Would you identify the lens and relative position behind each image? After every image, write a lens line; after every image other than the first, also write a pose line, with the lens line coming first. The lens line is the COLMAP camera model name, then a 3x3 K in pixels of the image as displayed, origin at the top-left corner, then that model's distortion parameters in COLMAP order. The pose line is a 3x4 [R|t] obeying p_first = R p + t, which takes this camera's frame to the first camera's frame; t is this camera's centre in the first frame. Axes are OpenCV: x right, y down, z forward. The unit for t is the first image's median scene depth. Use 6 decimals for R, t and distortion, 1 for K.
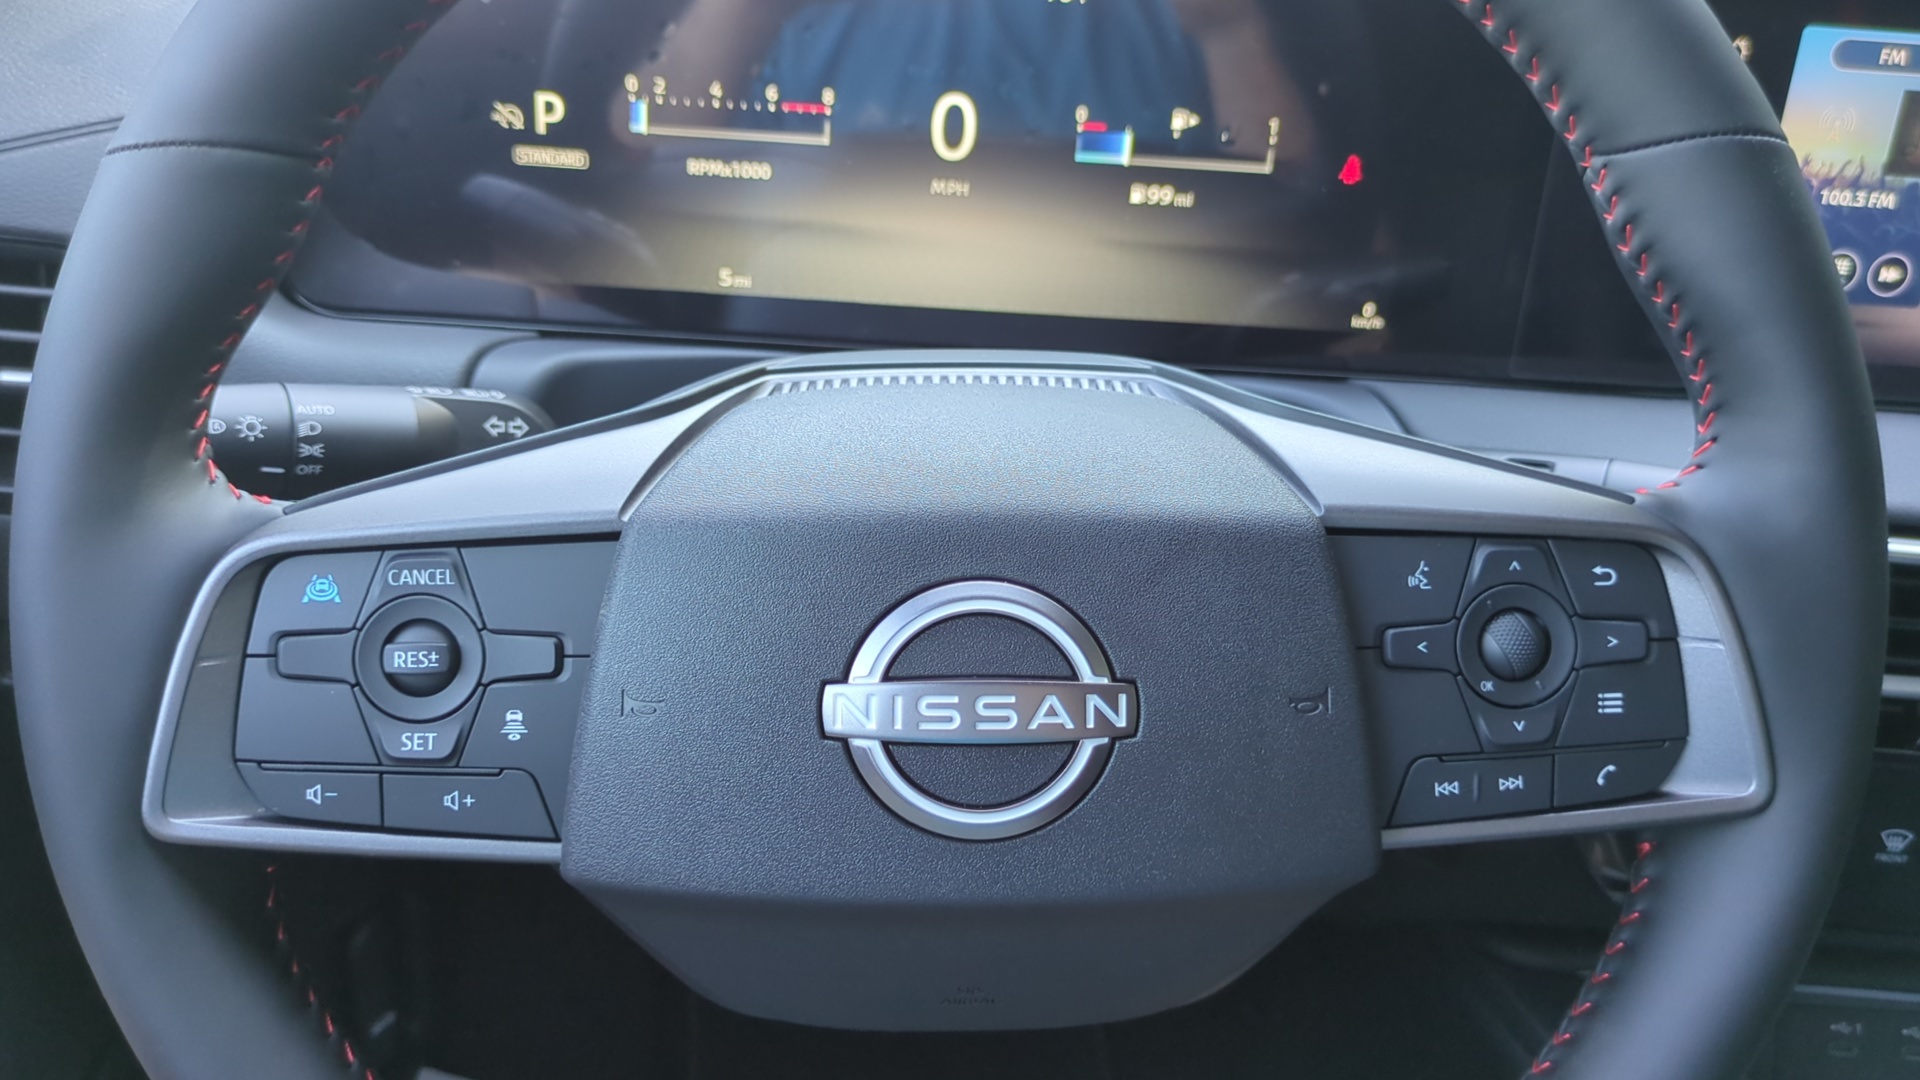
lens RADIAL K [[1715.6, 0, 955.8], [0, 1715.6, 523.7], [0, 0, 1]] dist [0.075518, -0.069476]
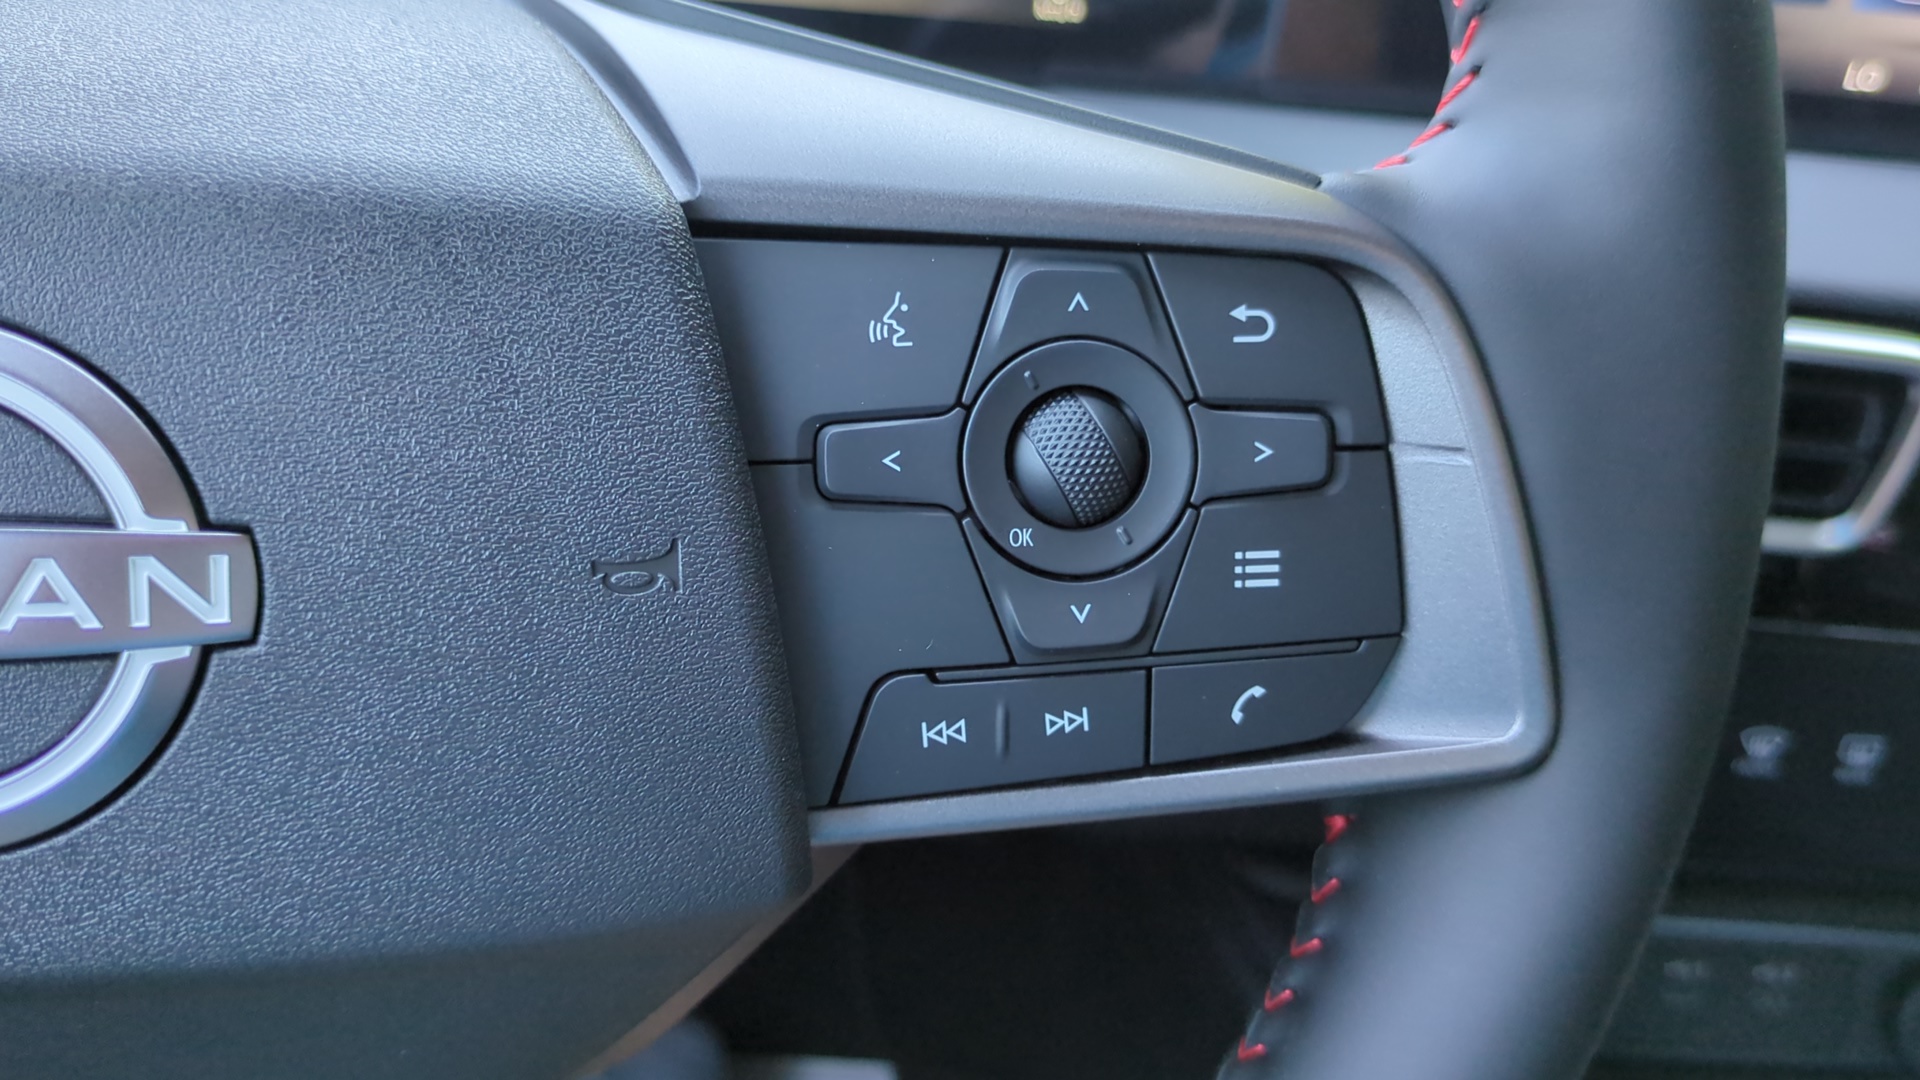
lens RADIAL K [[1661.2, 0, 952.9], [0, 1661.2, 531.5], [0, 0, 1]] dist [0.041823, -0.082242]
pose [[0.999413, 0.001687, 0.034221, 0.269410], [-0.004817, 0.995784, 0.091598, 0.046759], [-0.033922, -0.091709, 0.995208, 0.505988]]
